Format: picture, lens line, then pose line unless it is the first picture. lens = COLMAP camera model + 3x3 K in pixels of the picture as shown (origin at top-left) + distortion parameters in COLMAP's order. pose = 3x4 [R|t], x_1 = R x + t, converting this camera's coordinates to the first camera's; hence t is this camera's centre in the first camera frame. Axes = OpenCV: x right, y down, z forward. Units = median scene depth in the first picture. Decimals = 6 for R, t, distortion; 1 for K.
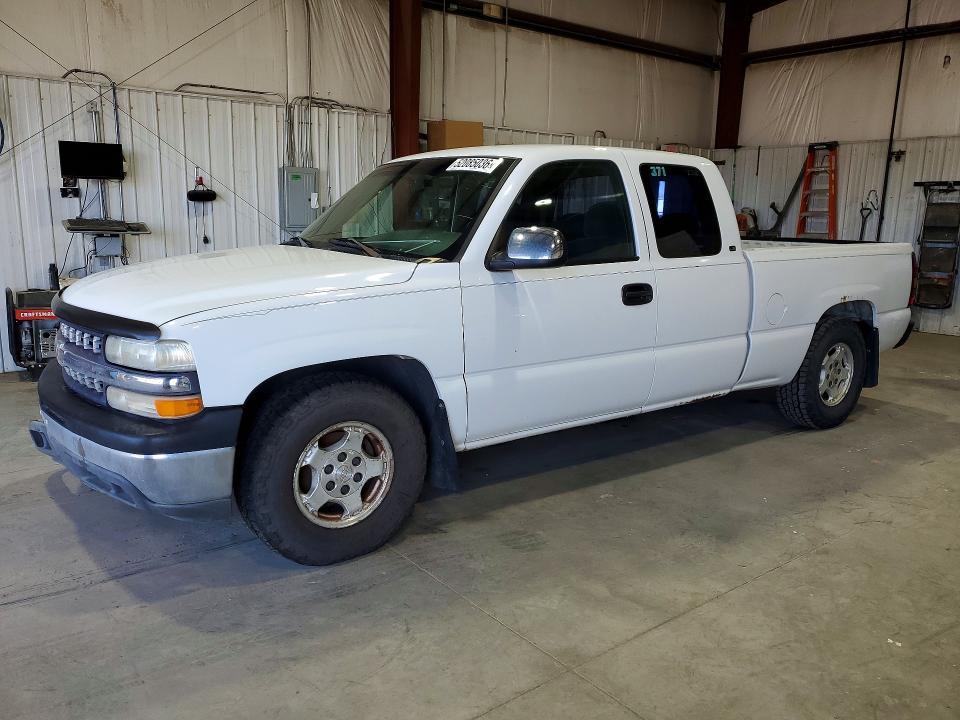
lens RADIAL K [[760.7, 0, 483.3], [0, 760.7, 357.7], [0, 0, 1]] dist [0.009109, 0.019858]
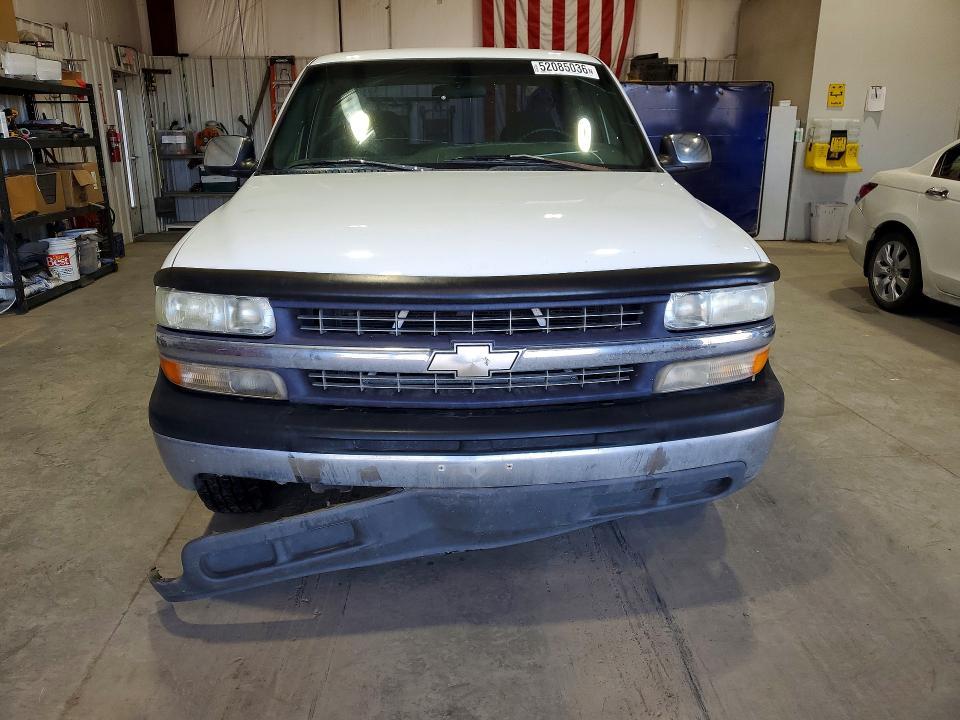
lens RADIAL K [[760.7, 0, 451.3], [0, 760.7, 354.1], [0, 0, 1]] dist [0.009109, 0.019858]
pose [[0.551582, -0.251607, 0.795268, -1.463172], [0.172410, 0.967222, 0.186429, -0.177381], [-0.816108, 0.034281, 0.576882, 0.926976]]
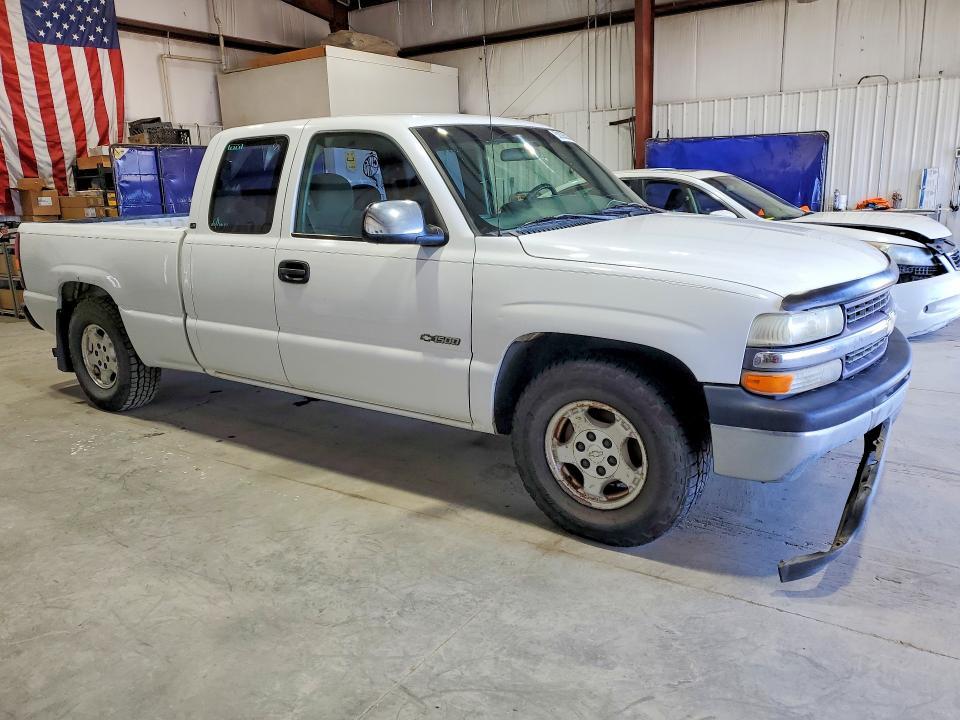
lens RADIAL K [[760.7, 0, 479.6], [0, 760.7, 357.3], [0, 0, 1]] dist [0.009109, 0.019858]
pose [[-0.335278, -0.220885, 0.915859, -1.777313], [0.205664, 0.931521, 0.299952, -0.501093], [-0.919397, 0.288926, -0.266890, 2.371164]]
